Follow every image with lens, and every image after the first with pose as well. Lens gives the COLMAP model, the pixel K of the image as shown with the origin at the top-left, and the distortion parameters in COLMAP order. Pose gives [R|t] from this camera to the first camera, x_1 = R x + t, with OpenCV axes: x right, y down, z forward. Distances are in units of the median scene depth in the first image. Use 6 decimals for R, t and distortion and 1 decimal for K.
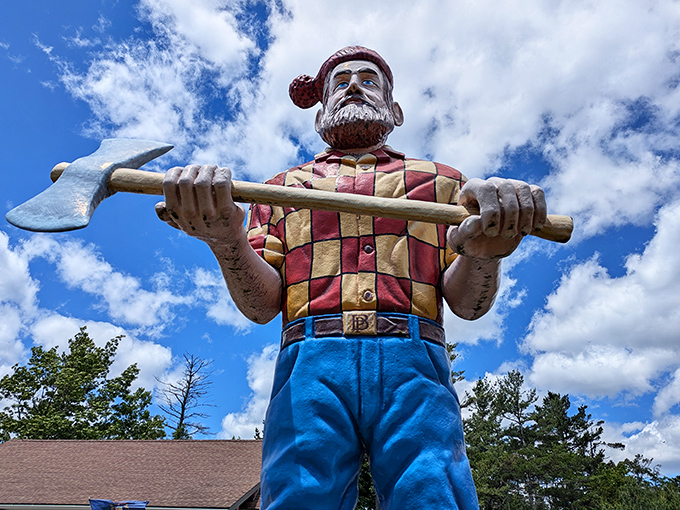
lens RADIAL K [[509.4, 0, 339.7], [0, 509.4, 237.3], [0, 0, 1]] dist [0.033972, -0.017512]
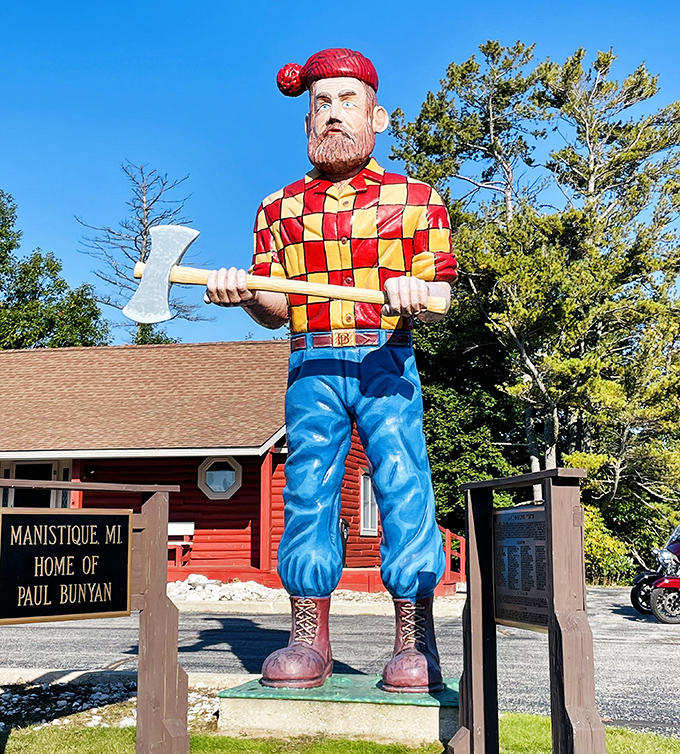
lens RADIAL K [[1173.9, 0, 356.9], [0, 1173.9, 359.4], [0, 0, 1]] dist [0.001650, 0.000000]
pose [[0.993991, -0.048110, -0.098322, 0.381530], [0.084056, 0.910857, 0.404073, -1.059820], [0.070117, -0.409909, 0.909427, -1.923789]]
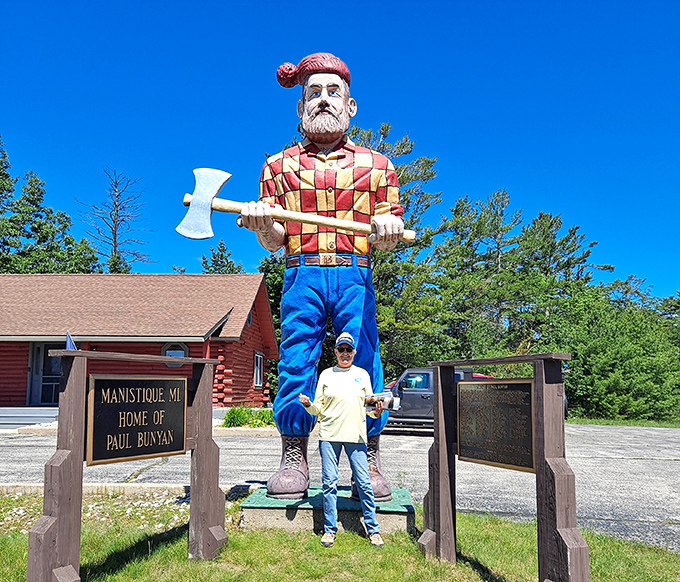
lens RADIAL K [[632.9, 0, 347.4], [0, 632.9, 353.0], [0, 0, 1]] dist [-0.006139, 0.000000]
pose [[0.996750, -0.018725, 0.078348, -0.083870], [-0.022477, 0.869326, 0.493727, -0.732624], [-0.077355, -0.493884, 0.866080, -1.333745]]
